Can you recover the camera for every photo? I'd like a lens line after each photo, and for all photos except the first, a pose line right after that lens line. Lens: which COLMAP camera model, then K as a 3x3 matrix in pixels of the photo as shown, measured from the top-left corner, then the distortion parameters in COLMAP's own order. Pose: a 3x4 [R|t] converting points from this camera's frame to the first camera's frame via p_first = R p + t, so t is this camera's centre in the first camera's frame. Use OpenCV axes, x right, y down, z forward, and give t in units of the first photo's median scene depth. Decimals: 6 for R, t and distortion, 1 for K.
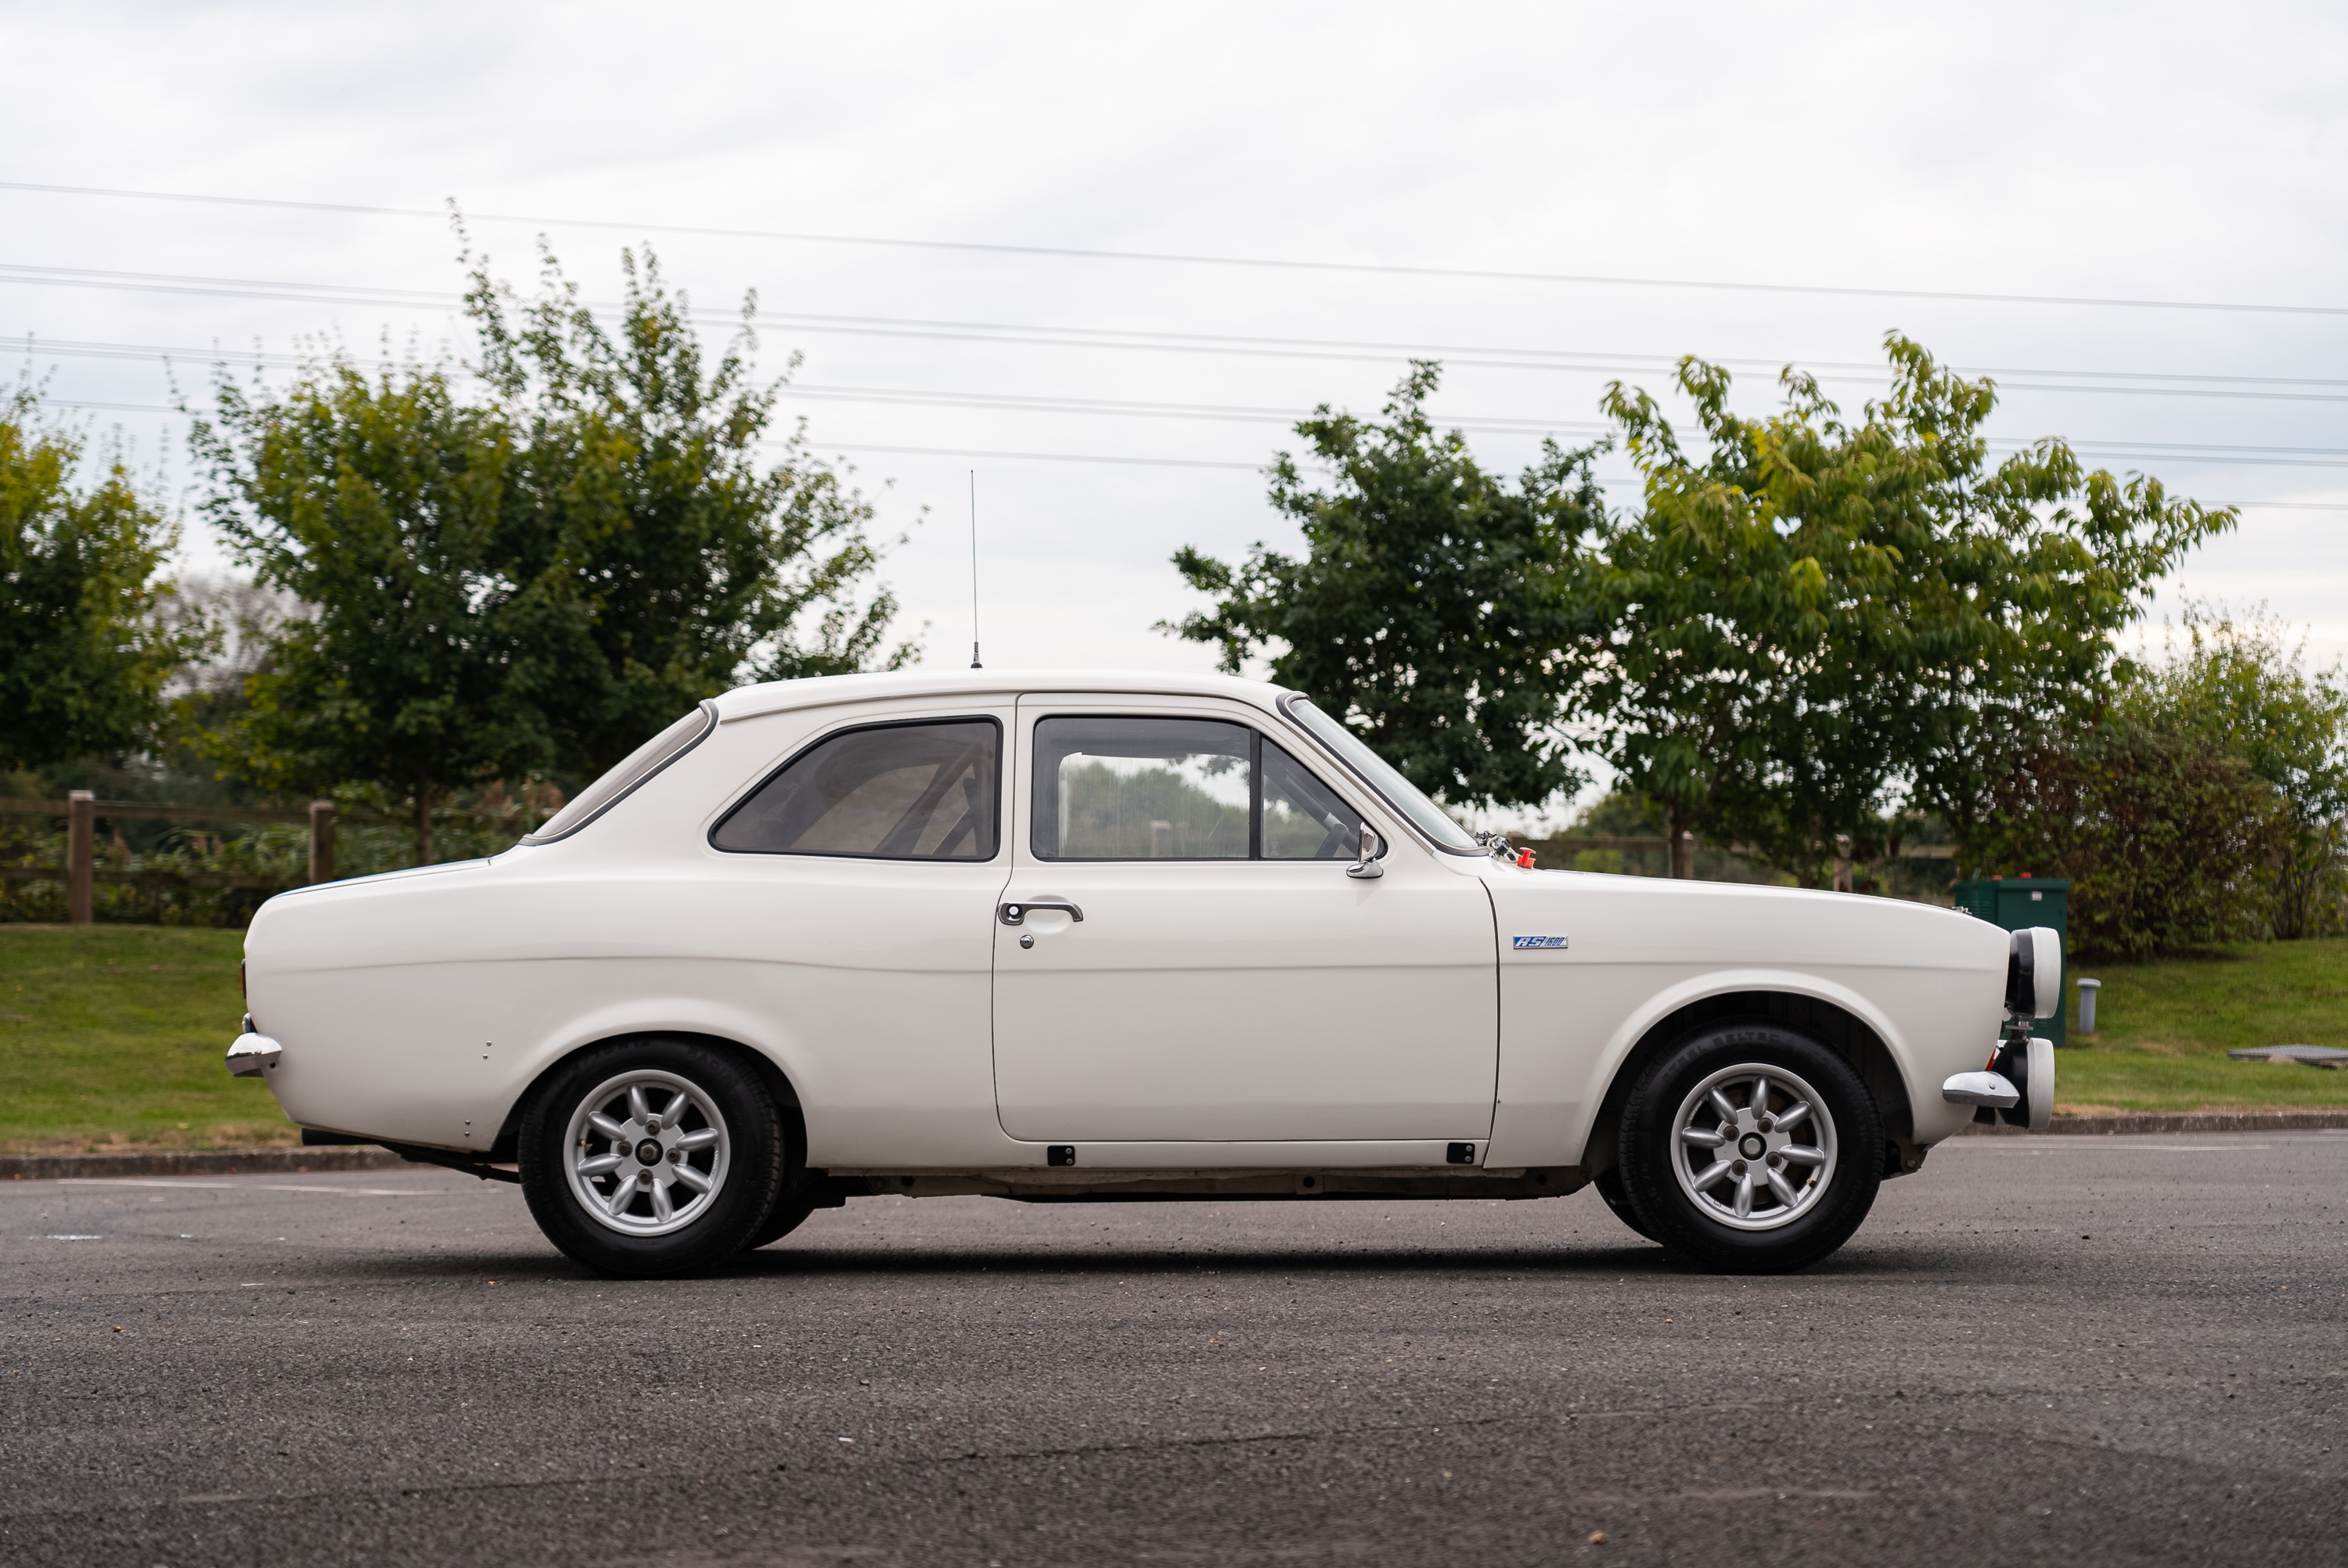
lens RADIAL K [[4301.9, 0, 1174.0], [0, 4301.9, 784.0], [0, 0, 1]] dist [0.069035, 0.167156]
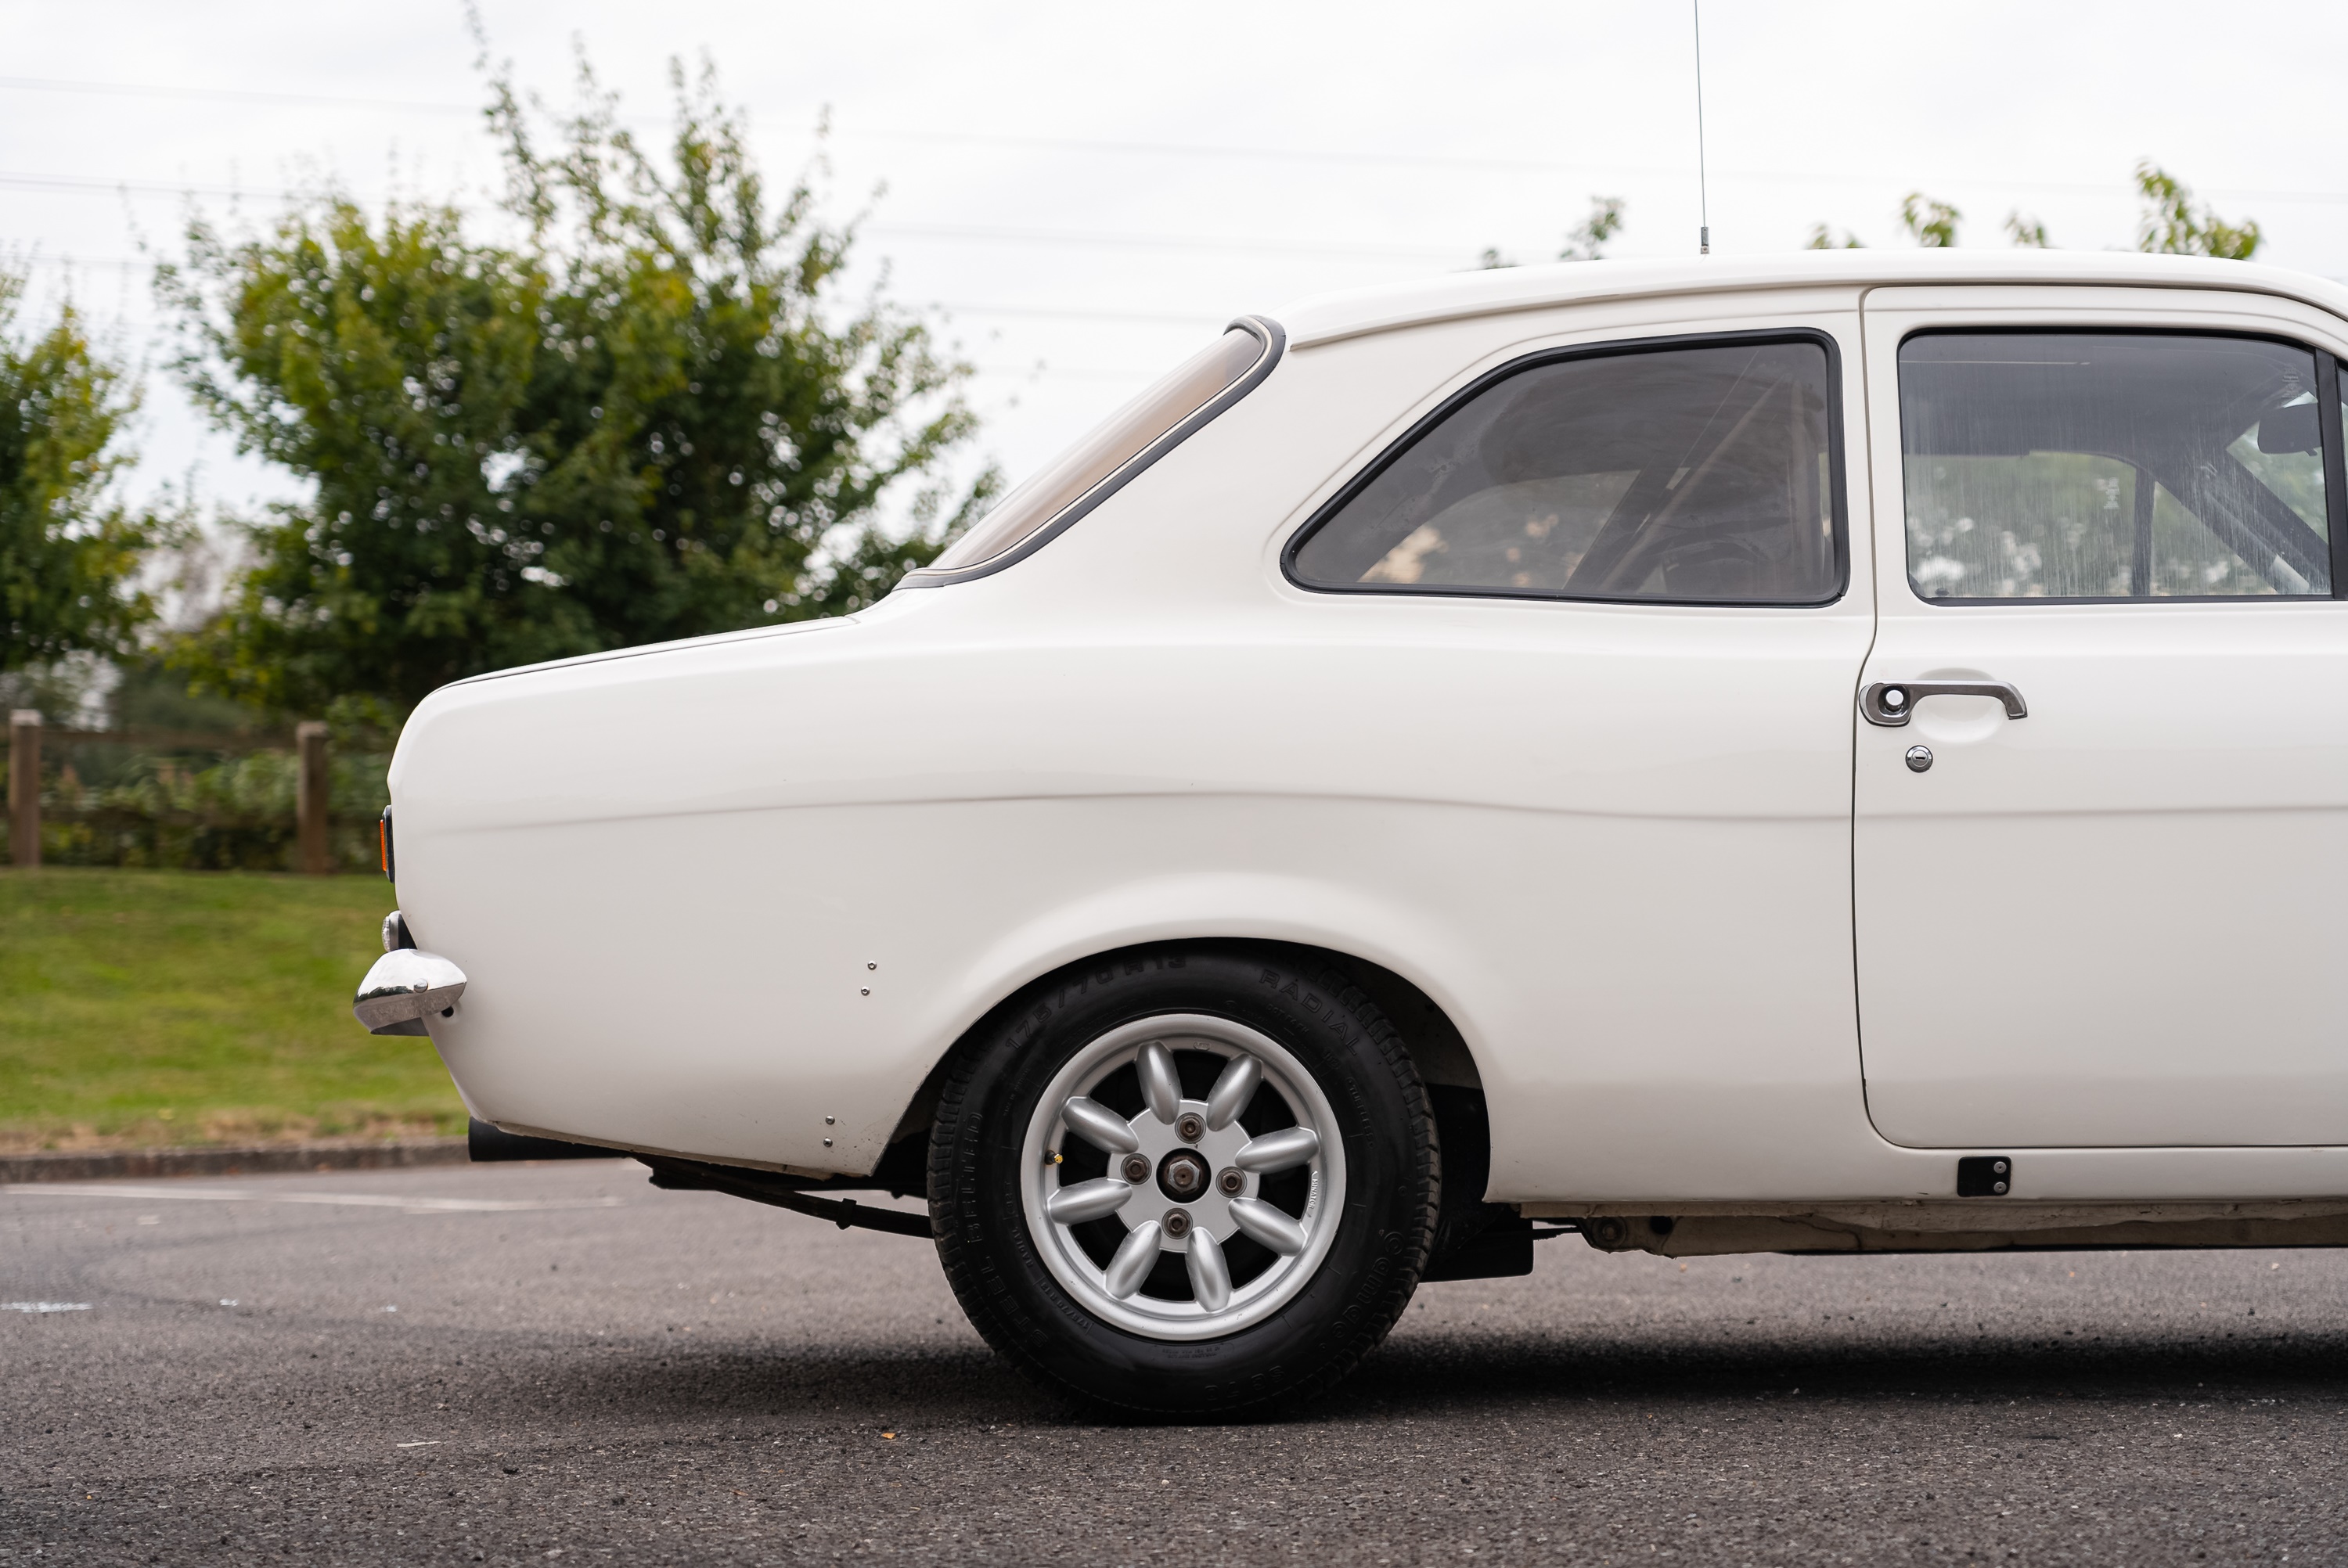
lens RADIAL K [[4301.9, 0, 1174.0], [0, 4301.9, 784.0], [0, 0, 1]] dist [0.069035, 0.167156]
pose [[0.999868, -0.008080, 0.014106, -0.045737], [0.007988, 0.999946, 0.006614, 0.012517], [-0.014159, -0.006501, 0.999879, 0.172108]]
